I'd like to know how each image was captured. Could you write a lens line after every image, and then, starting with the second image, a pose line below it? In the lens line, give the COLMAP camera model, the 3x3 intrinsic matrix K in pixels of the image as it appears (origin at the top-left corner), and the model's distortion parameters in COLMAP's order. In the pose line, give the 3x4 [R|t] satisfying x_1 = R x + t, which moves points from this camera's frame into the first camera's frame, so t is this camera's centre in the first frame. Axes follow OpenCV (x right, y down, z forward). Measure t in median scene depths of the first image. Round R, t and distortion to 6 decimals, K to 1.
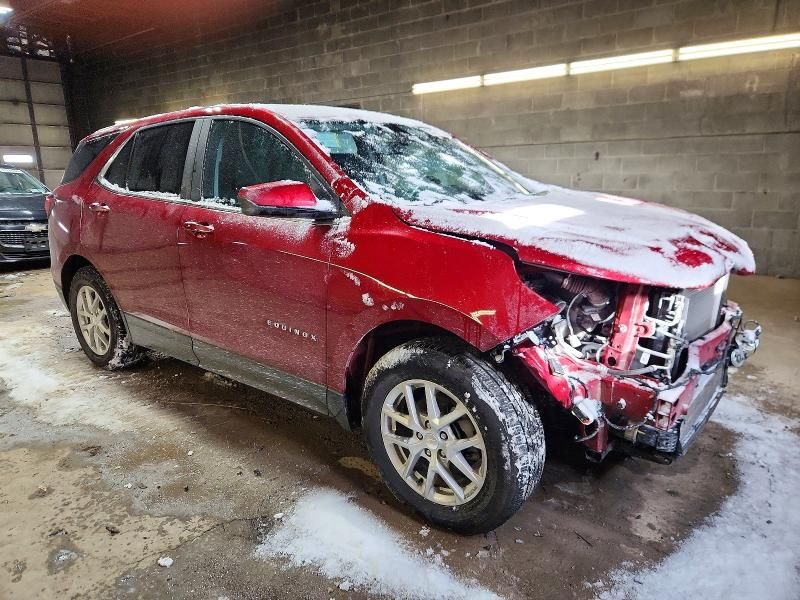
lens RADIAL K [[629.0, 0, 394.8], [0, 629.0, 300.9], [0, 0, 1]] dist [0.019497, 0.005466]
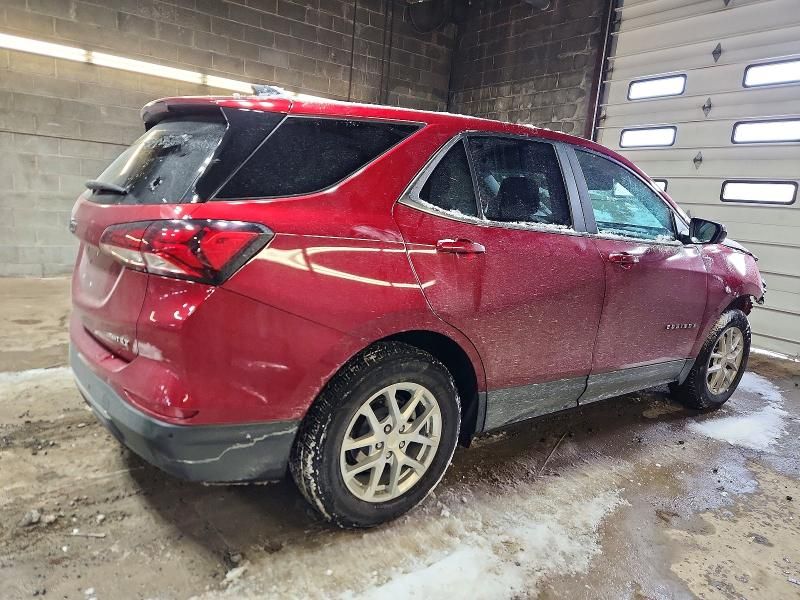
lens RADIAL K [[613.3, 0, 396.0], [0, 613.3, 298.9], [0, 0, 1]] dist [0.017455, 0.004950]
pose [[0.137431, -0.138350, 0.980802, -1.344663], [0.124723, 0.984733, 0.121428, -0.220911], [-0.982628, 0.105640, 0.152588, 1.207490]]
